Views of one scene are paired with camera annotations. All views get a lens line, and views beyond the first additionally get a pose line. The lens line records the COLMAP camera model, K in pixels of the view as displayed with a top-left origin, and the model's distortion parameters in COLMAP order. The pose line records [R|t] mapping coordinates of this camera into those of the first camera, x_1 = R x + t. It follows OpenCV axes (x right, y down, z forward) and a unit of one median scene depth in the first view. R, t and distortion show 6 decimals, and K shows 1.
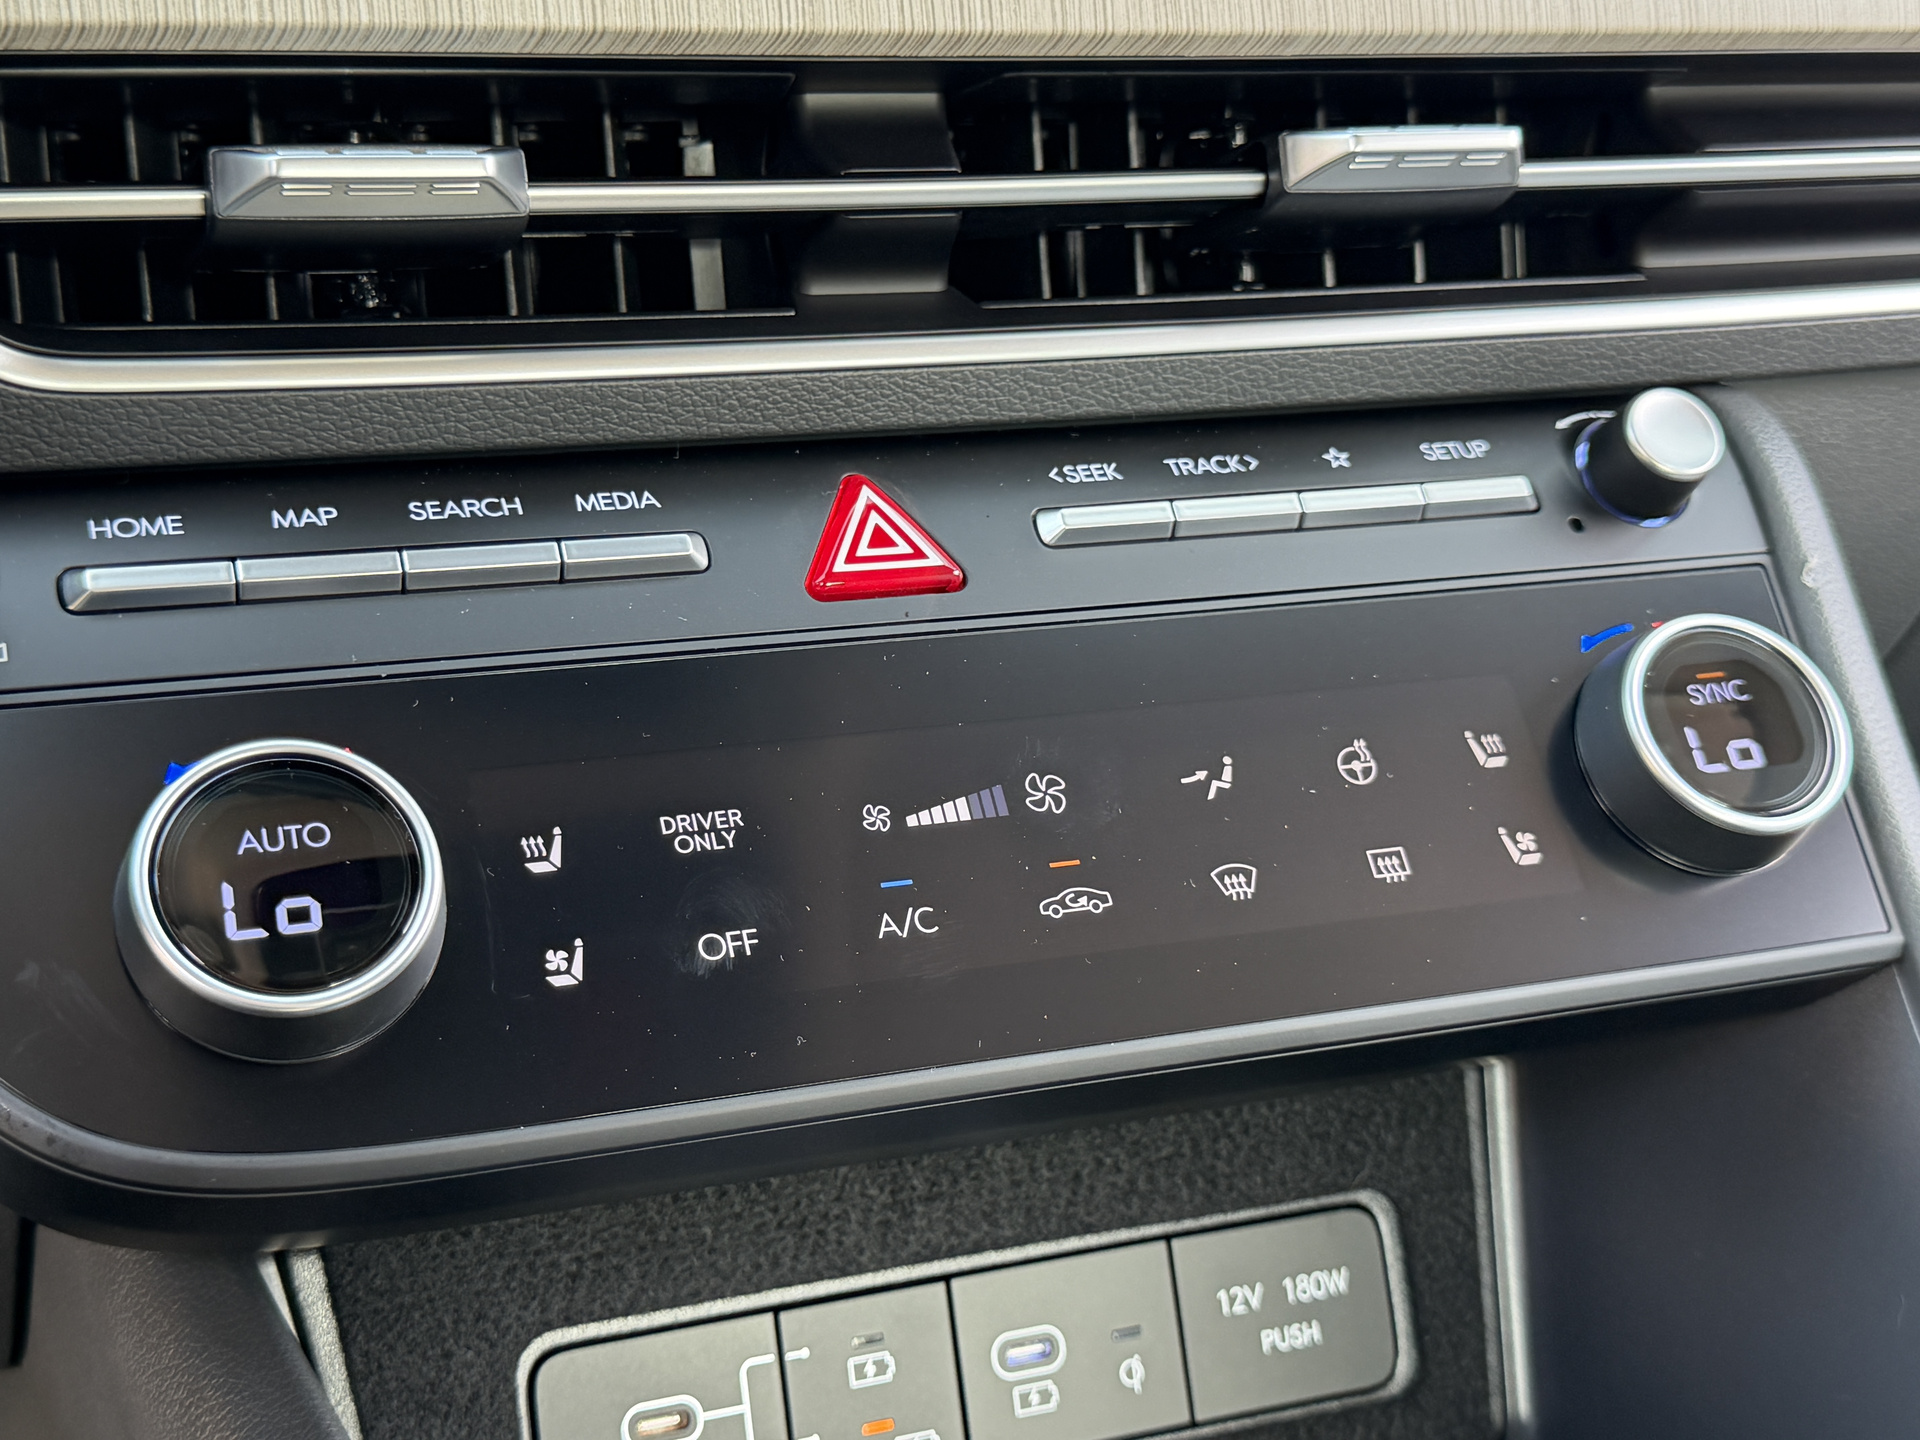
lens RADIAL K [[2594.2, 0, 925.8], [0, 2594.2, 732.8], [0, 0, 1]] dist [0.200570, -0.581379]
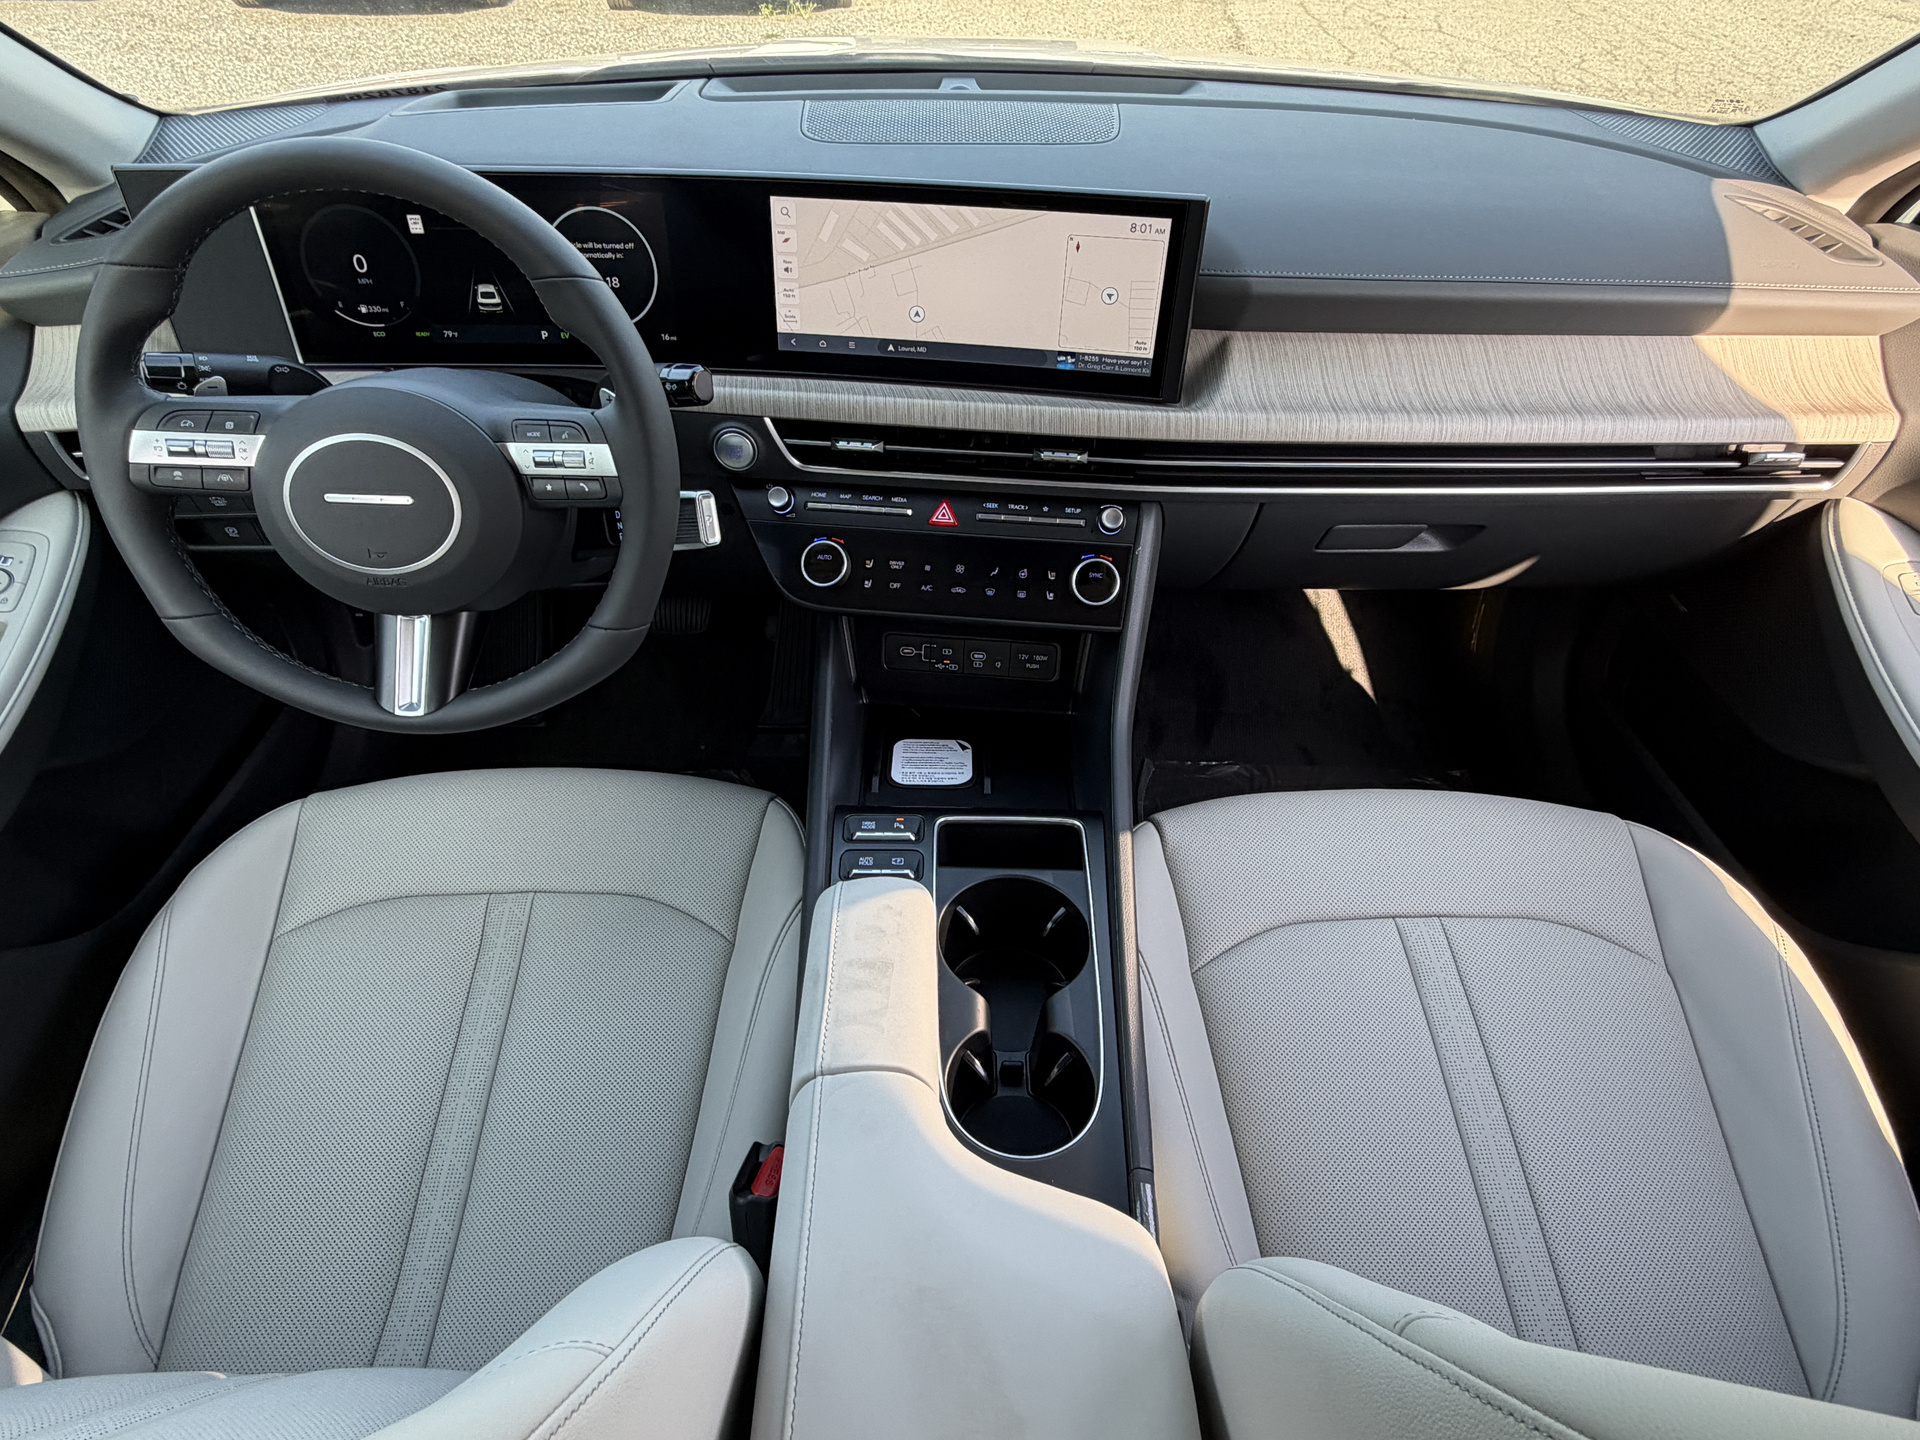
lens RADIAL K [[1049.8, 0, 945.1], [0, 1049.8, 720.6], [0, 0, 1]] dist [0.003637, -0.001536]
pose [[0.890135, 0.289856, -0.351630, 0.894349], [-0.127461, 0.899197, 0.418568, -0.615421], [0.437509, -0.327763, 0.837352, -0.991994]]
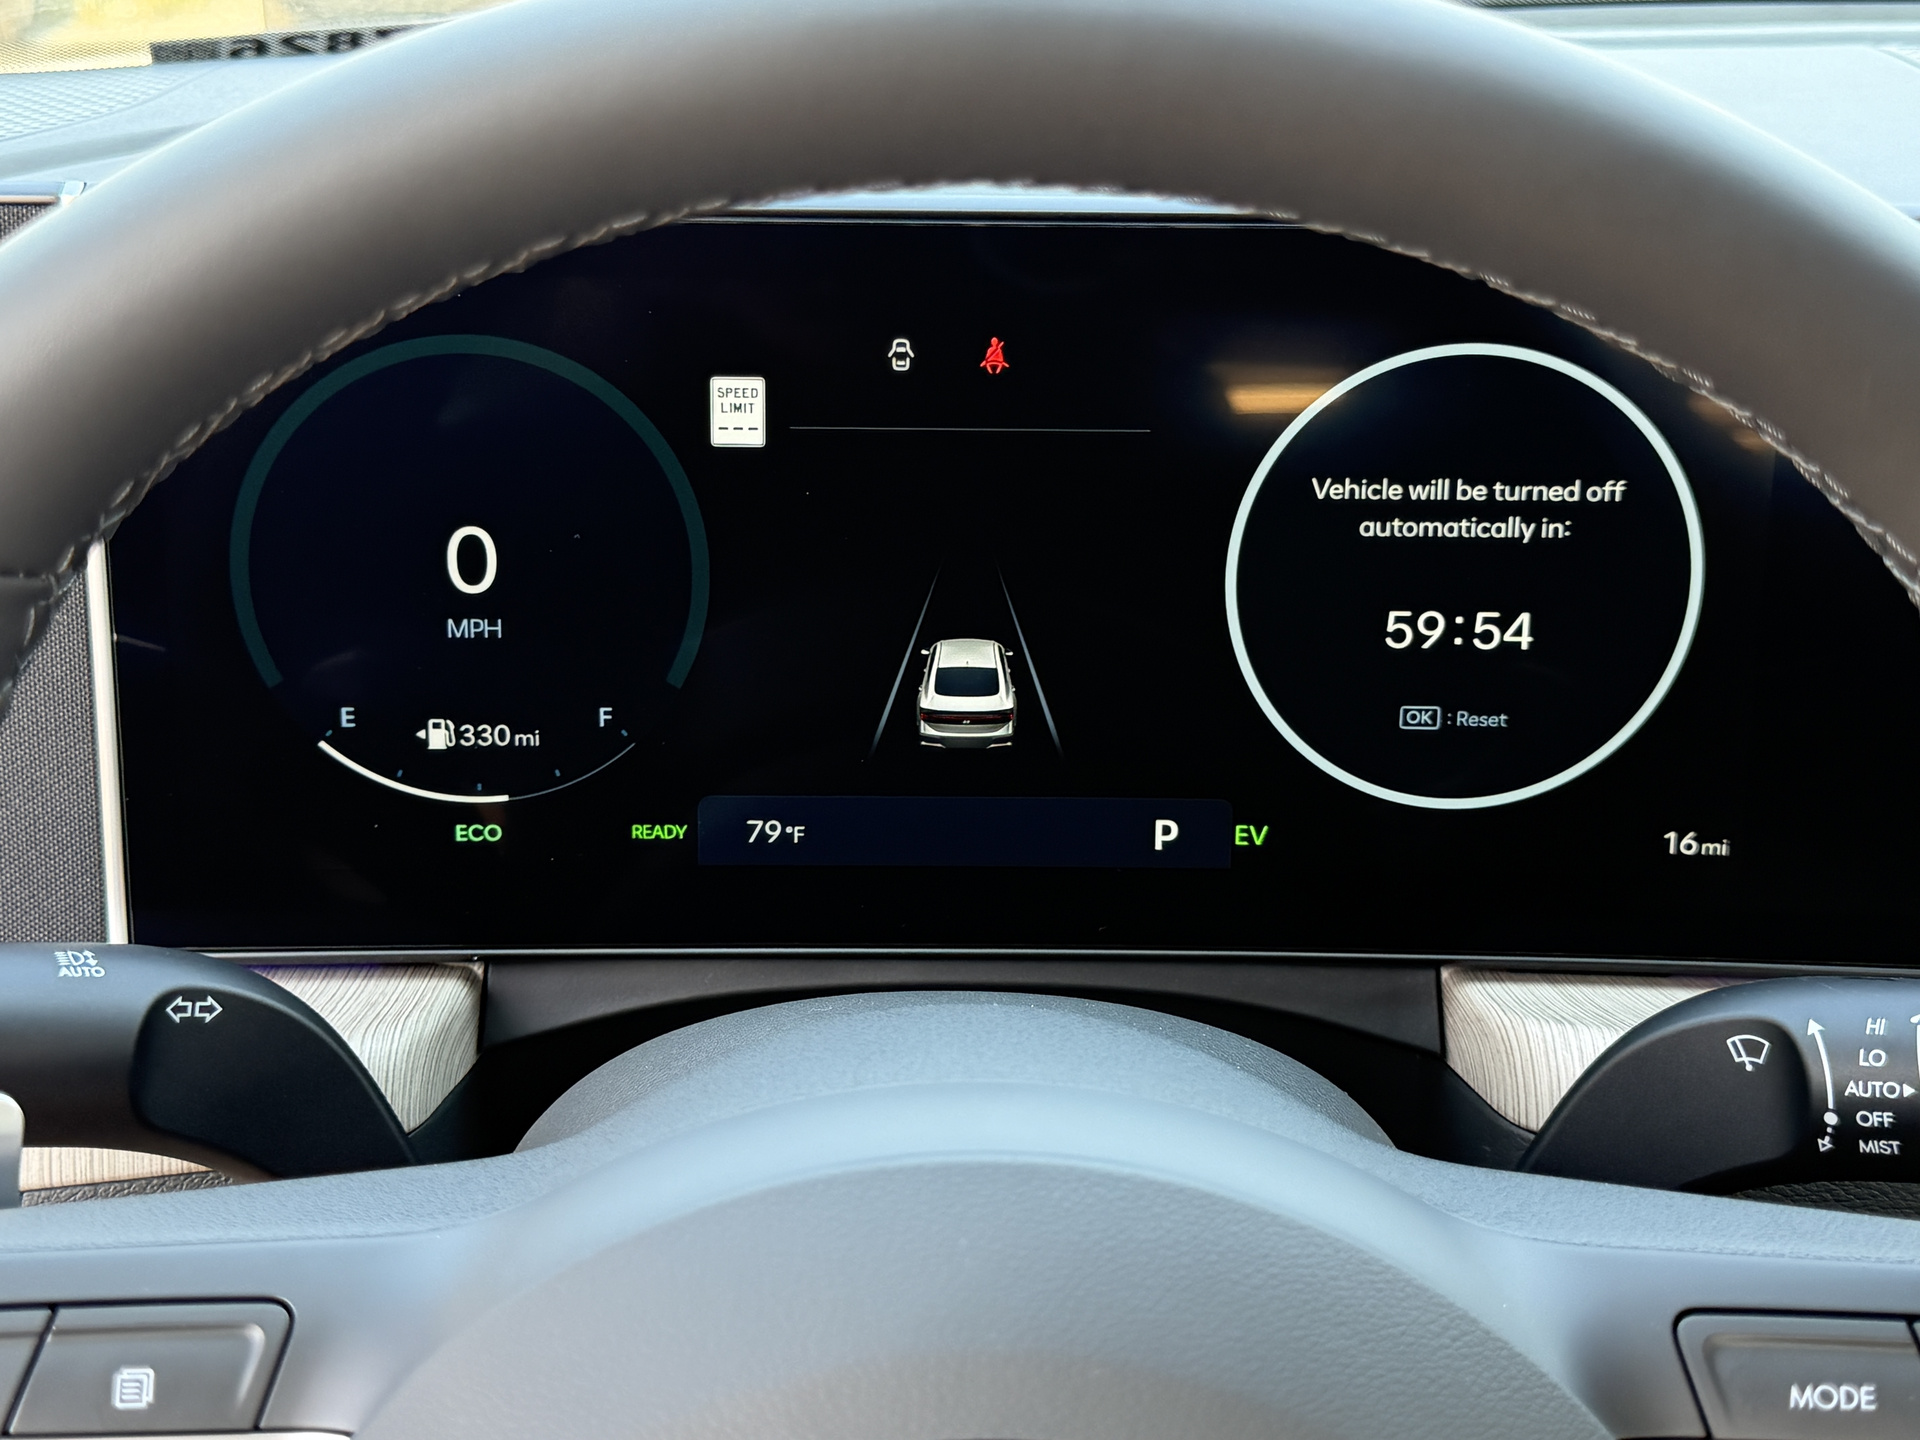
lens RADIAL K [[2594.2, 0, 925.8], [0, 2594.2, 732.8], [0, 0, 1]] dist [0.200570, -0.581379]
pose [[0.896619, 0.147549, -0.417498, -0.434277], [-0.127911, 0.988960, 0.074810, -0.445985], [0.423927, -0.013673, 0.905593, -0.483593]]
